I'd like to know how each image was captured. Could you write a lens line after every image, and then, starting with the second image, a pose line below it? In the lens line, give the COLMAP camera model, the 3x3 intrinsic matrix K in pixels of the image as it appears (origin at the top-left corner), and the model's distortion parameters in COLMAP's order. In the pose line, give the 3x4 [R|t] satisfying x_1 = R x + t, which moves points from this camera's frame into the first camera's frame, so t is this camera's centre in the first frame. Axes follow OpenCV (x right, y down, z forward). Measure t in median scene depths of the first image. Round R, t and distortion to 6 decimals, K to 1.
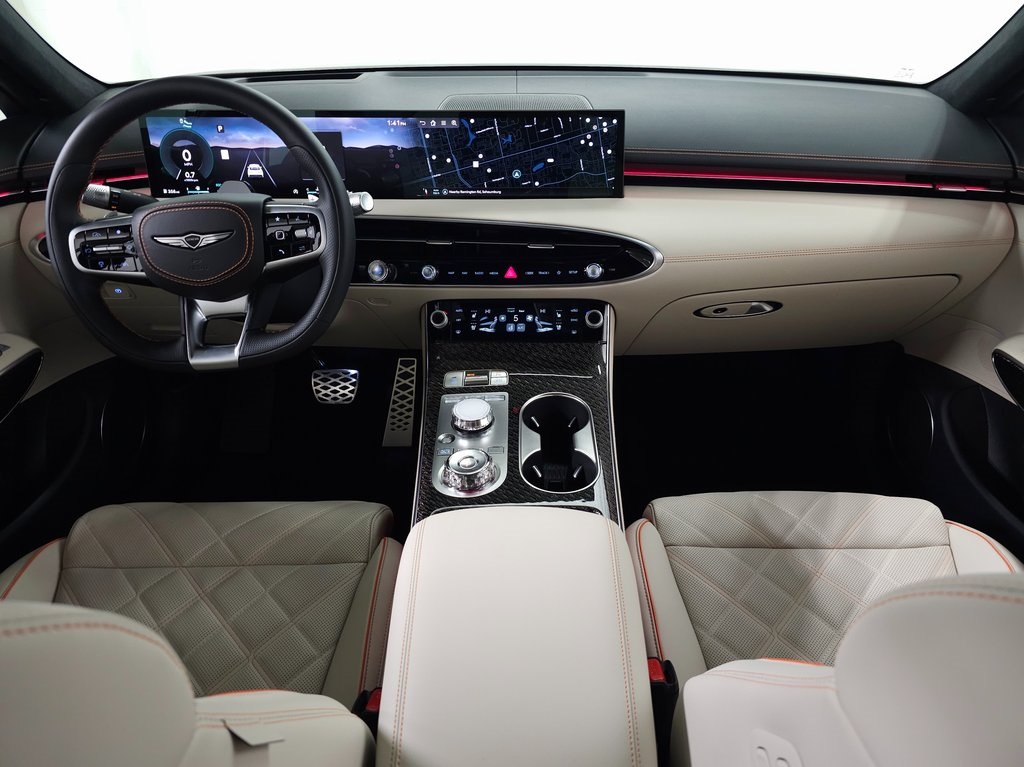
lens RADIAL K [[718.9, 0, 521.2], [0, 718.9, 383.4], [0, 0, 1]] dist [0.037900, -0.031646]
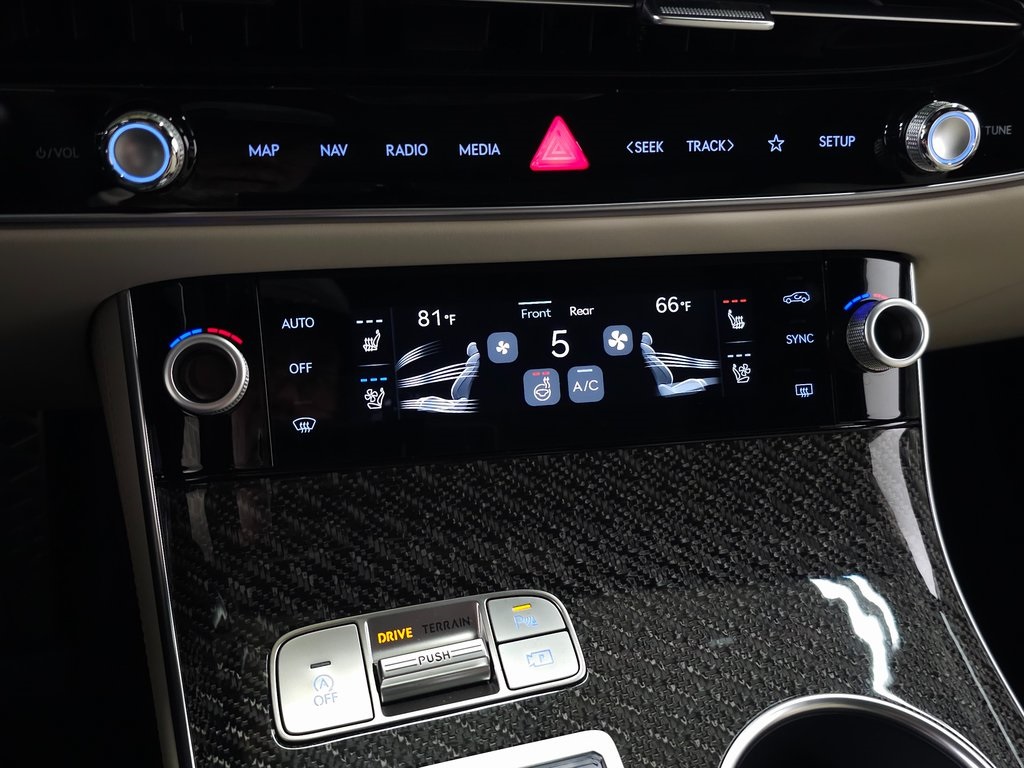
lens RADIAL K [[1048.6, 0, 523.5], [0, 1048.6, 377.2], [0, 0, 1]] dist [0.051451, 0.000000]
pose [[0.951379, -0.083279, 0.296550, -0.120723], [0.046392, 0.990516, 0.129329, -0.126401], [-0.304508, -0.109284, 0.946220, 0.699273]]
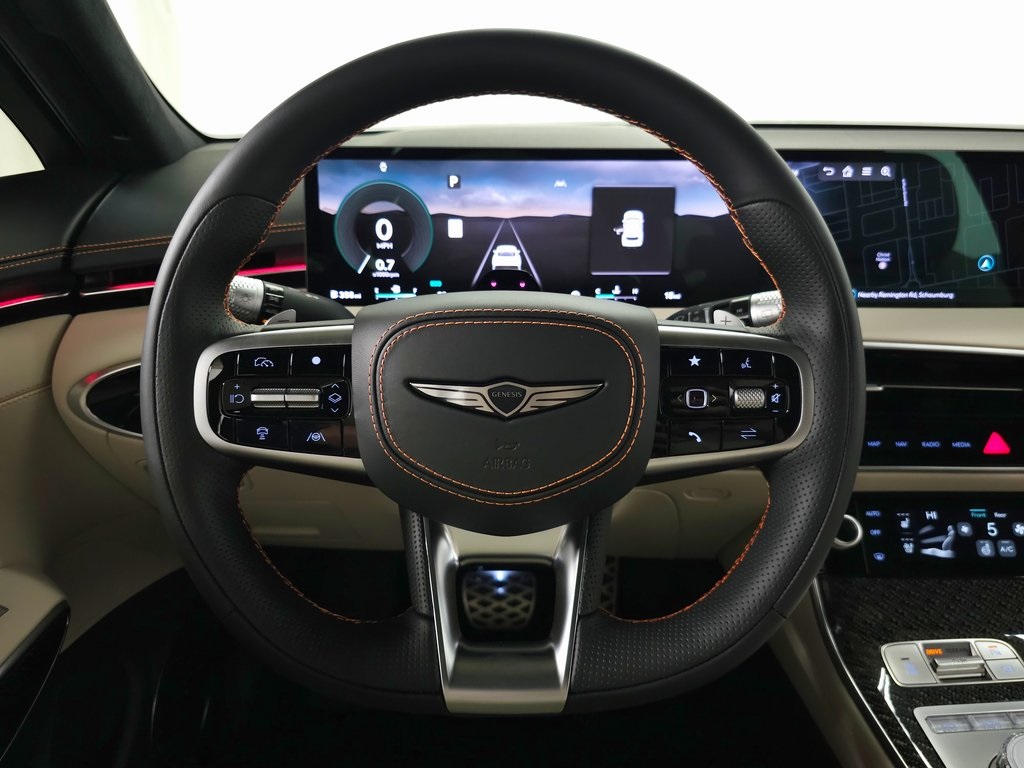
lens RADIAL K [[718.9, 0, 513.5], [0, 718.9, 377.0], [0, 0, 1]] dist [0.037900, -0.031646]
pose [[0.999666, 0.000312, 0.025850, -0.373312], [0.004307, 0.983943, -0.178431, -0.108911], [-0.025490, 0.178483, 0.983613, 0.482104]]
